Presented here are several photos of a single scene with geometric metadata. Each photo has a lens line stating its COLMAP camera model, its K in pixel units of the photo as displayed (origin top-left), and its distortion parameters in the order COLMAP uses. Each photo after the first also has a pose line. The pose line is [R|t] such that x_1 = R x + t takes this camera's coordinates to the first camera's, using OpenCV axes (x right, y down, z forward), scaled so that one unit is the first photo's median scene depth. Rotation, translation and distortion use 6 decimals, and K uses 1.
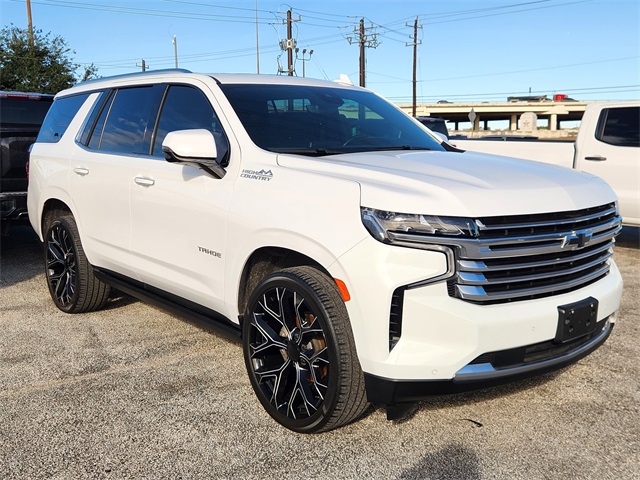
lens RADIAL K [[671.3, 0, 322.0], [0, 671.3, 256.5], [0, 0, 1]] dist [0.047033, -0.011970]
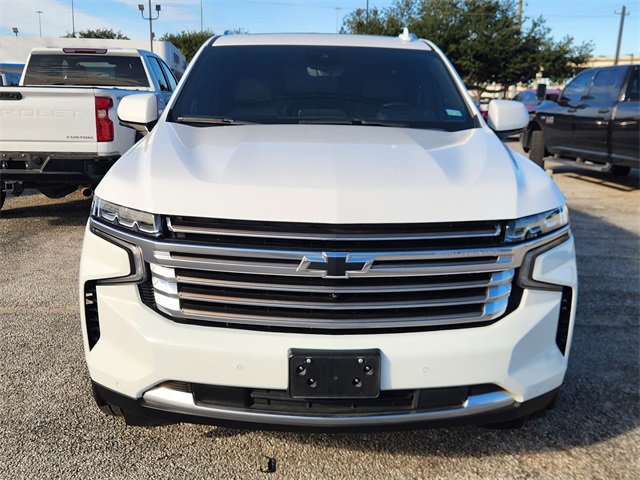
lens RADIAL K [[671.3, 0, 322.0], [0, 671.3, 256.5], [0, 0, 1]] dist [0.047033, -0.011970]
pose [[0.782248, 0.167381, -0.600060, 0.800105], [-0.127712, 0.985858, 0.108508, -0.110143], [0.609736, -0.008245, 0.792562, 0.433459]]
